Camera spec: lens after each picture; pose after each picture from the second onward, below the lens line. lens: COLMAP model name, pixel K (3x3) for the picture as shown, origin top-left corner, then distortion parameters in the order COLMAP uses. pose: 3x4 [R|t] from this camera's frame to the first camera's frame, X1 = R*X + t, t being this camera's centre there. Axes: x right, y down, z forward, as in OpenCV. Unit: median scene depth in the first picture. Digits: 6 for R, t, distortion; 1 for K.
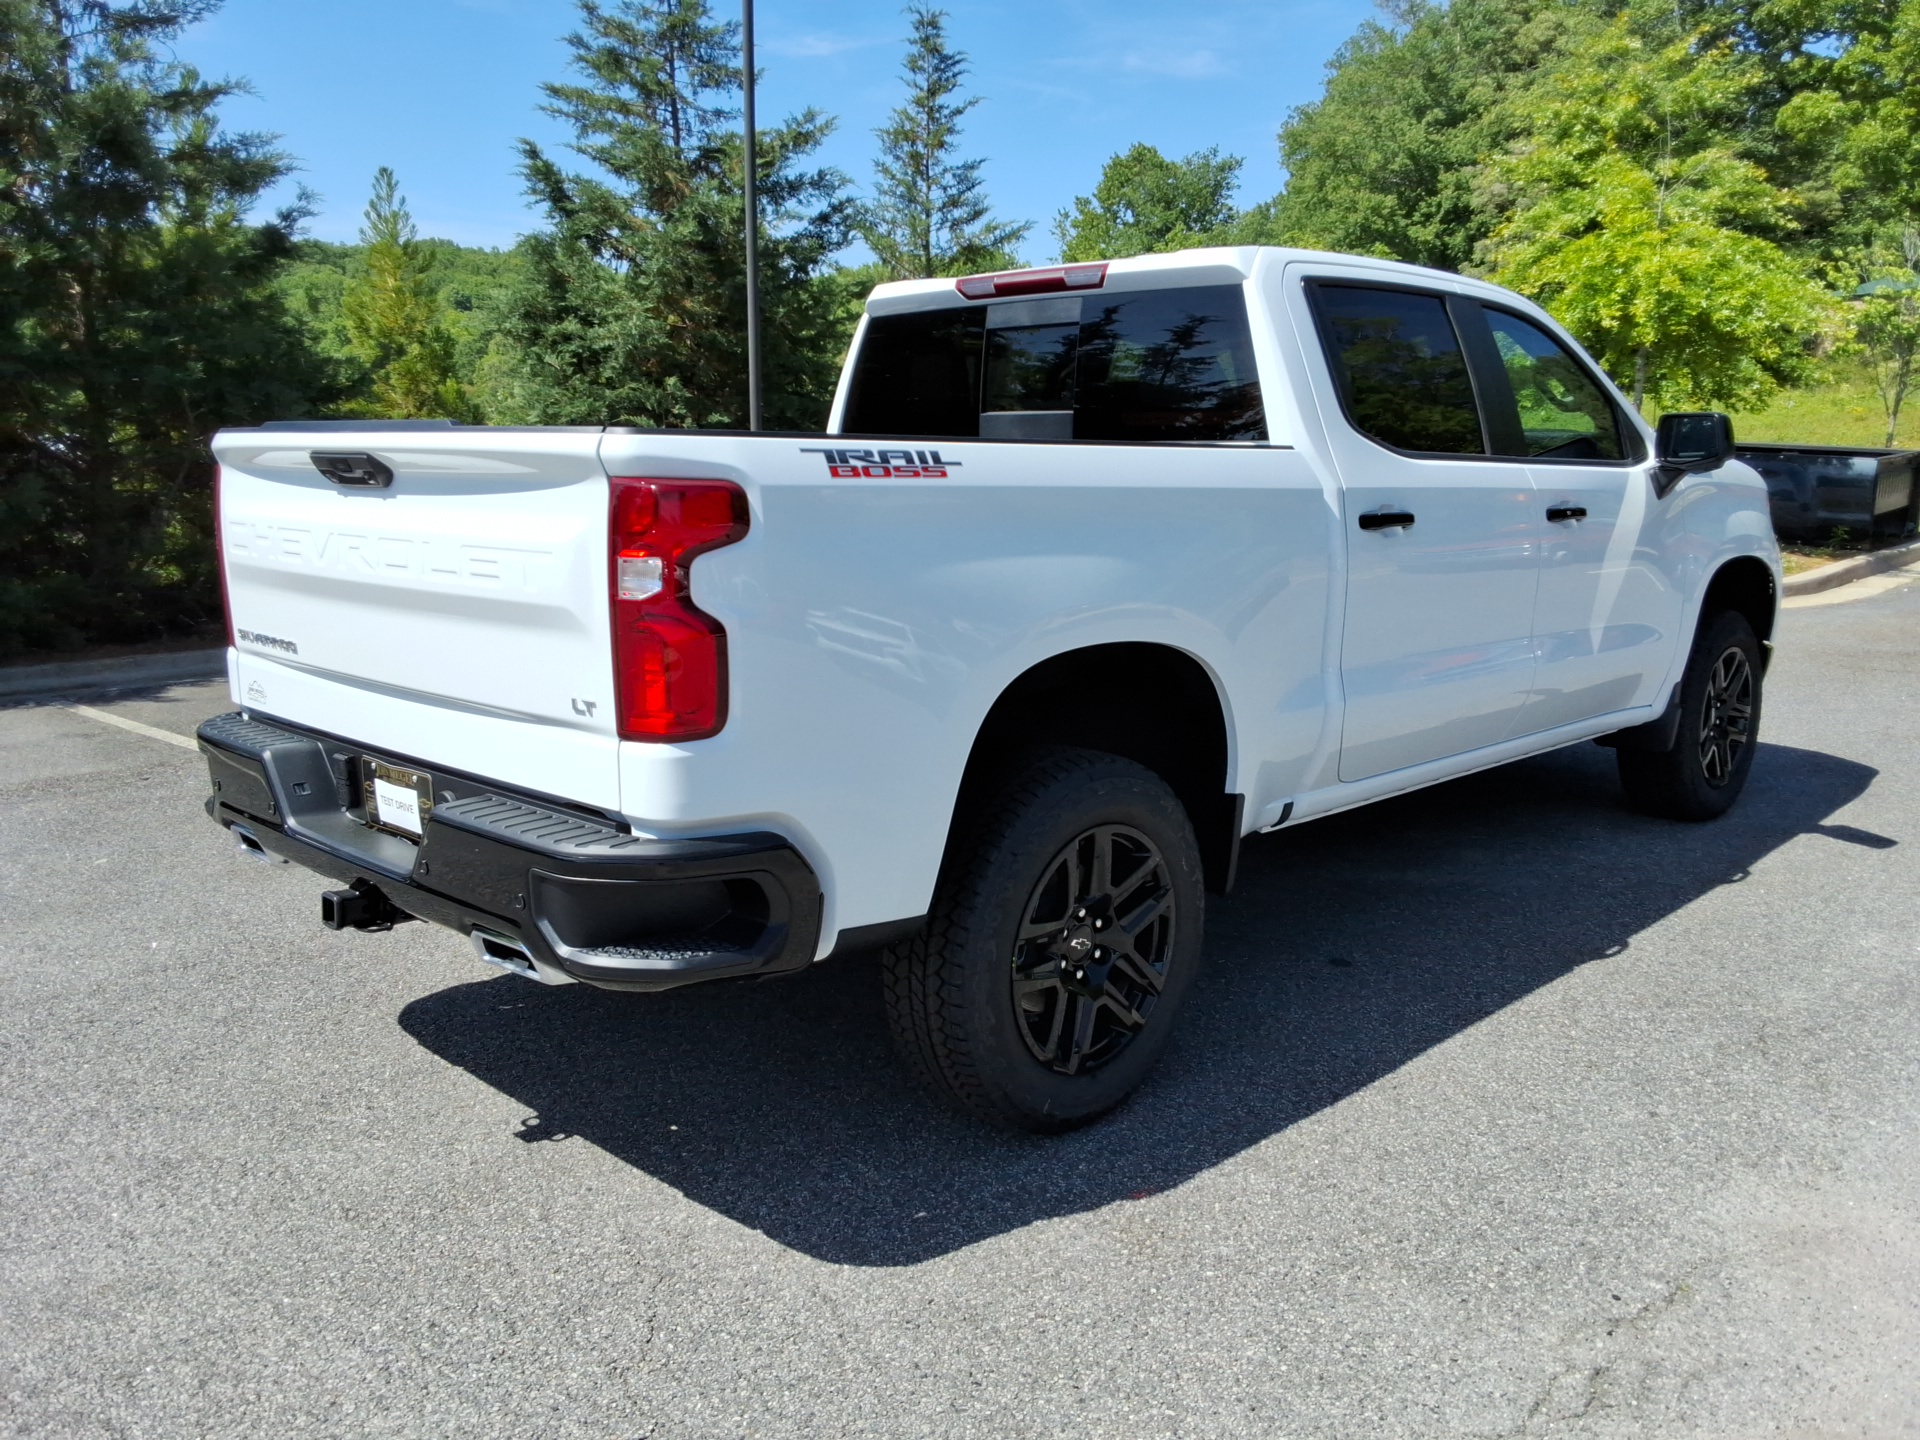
lens RADIAL K [[1530.9, 0, 950.3], [0, 1530.9, 719.7], [0, 0, 1]] dist [0.072465, -0.105299]
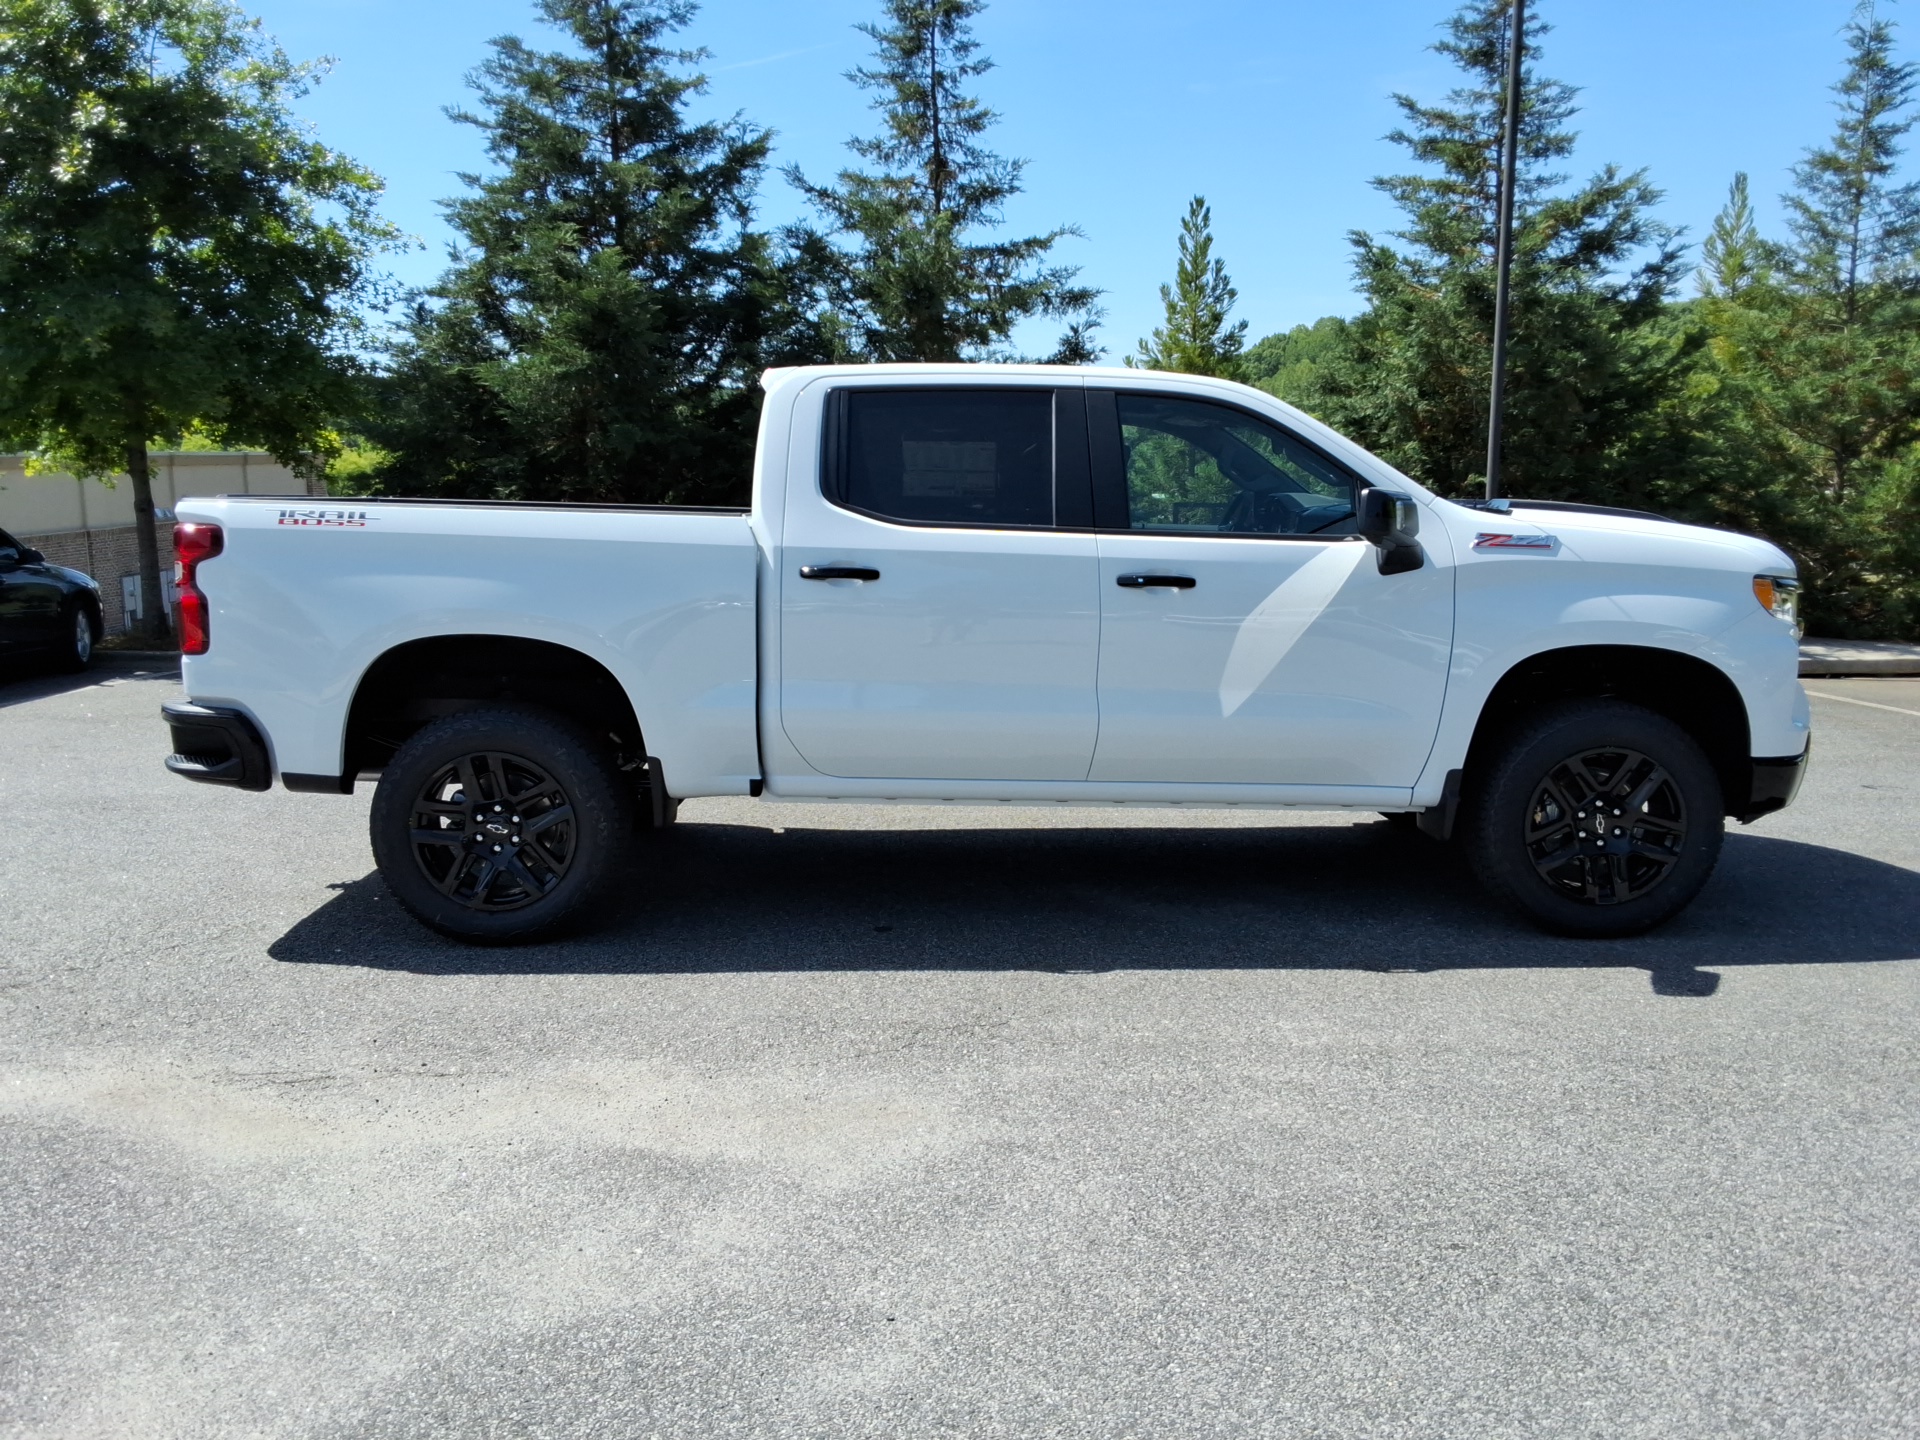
lens RADIAL K [[1527.2, 0, 962.3], [0, 1527.2, 675.2], [0, 0, 1]] dist [0.084941, -0.098062]
pose [[0.722823, 0.088689, -0.685319, 0.310076], [-0.131047, 0.991327, -0.009927, -0.011149], [0.678494, 0.096984, 0.728176, 0.035086]]
